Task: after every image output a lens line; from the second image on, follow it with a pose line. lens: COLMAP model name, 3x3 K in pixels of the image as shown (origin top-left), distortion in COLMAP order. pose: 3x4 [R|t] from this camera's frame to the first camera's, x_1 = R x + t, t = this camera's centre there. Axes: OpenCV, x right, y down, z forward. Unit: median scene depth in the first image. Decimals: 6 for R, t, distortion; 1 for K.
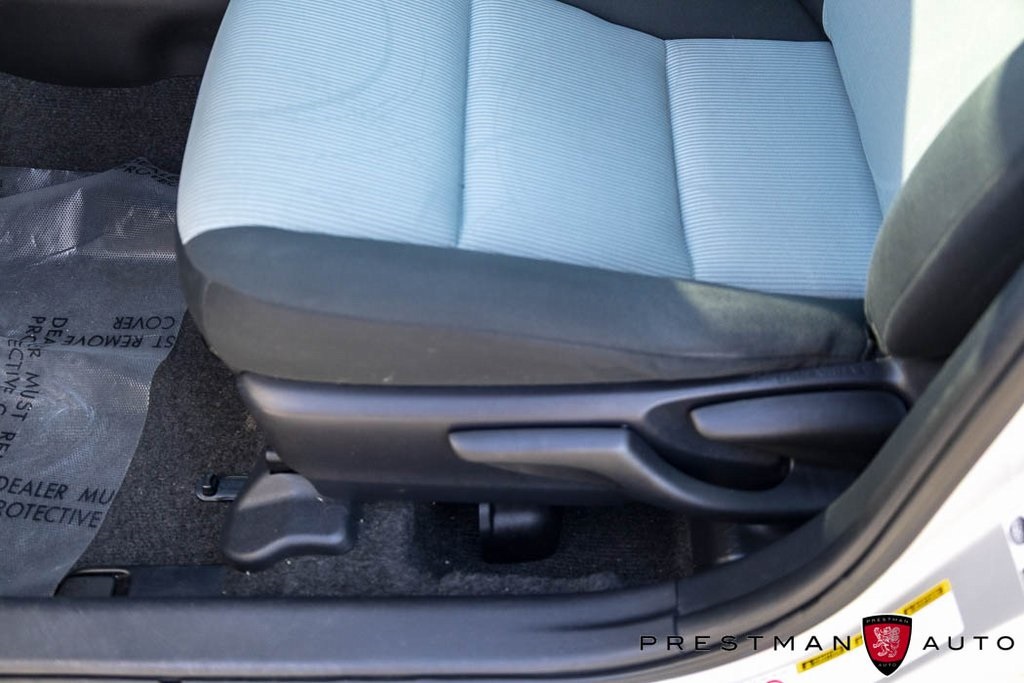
lens RADIAL K [[1061.5, 0, 512.0], [0, 1061.5, 341.5], [0, 0, 1]] dist [0.001675, 0.009487]
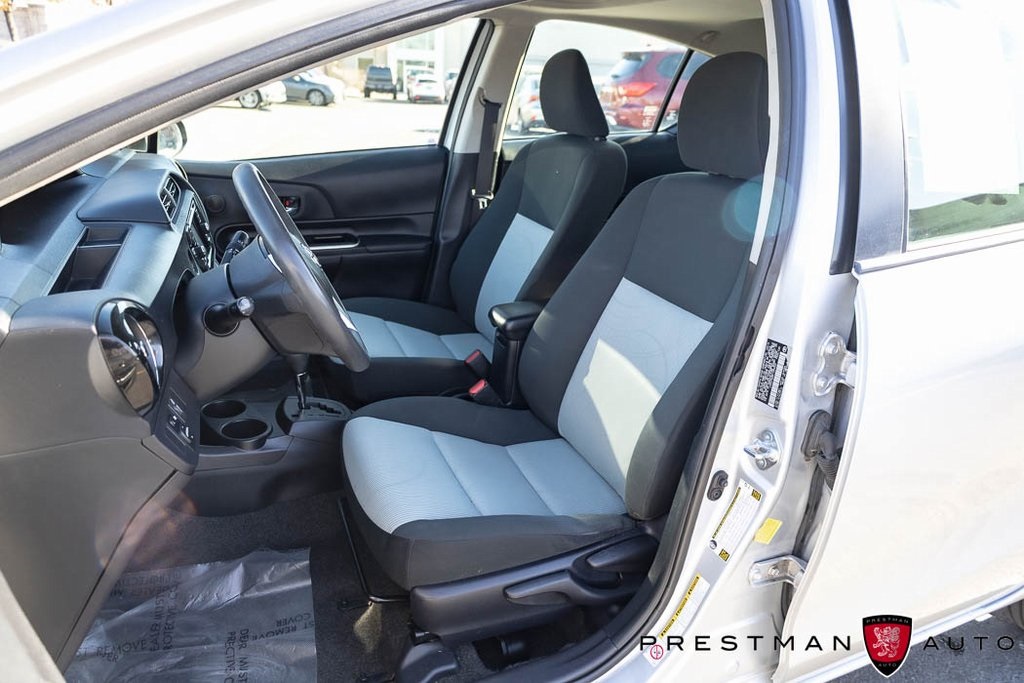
lens RADIAL K [[683.9, 0, 512.0], [0, 683.9, 341.5], [0, 0, 1]] dist [-0.000200, 0.006368]
pose [[0.911604, -0.078501, 0.403504, -0.503932], [0.269313, 0.855647, -0.441972, 0.237372], [-0.310562, 0.511573, 0.801152, -0.455686]]
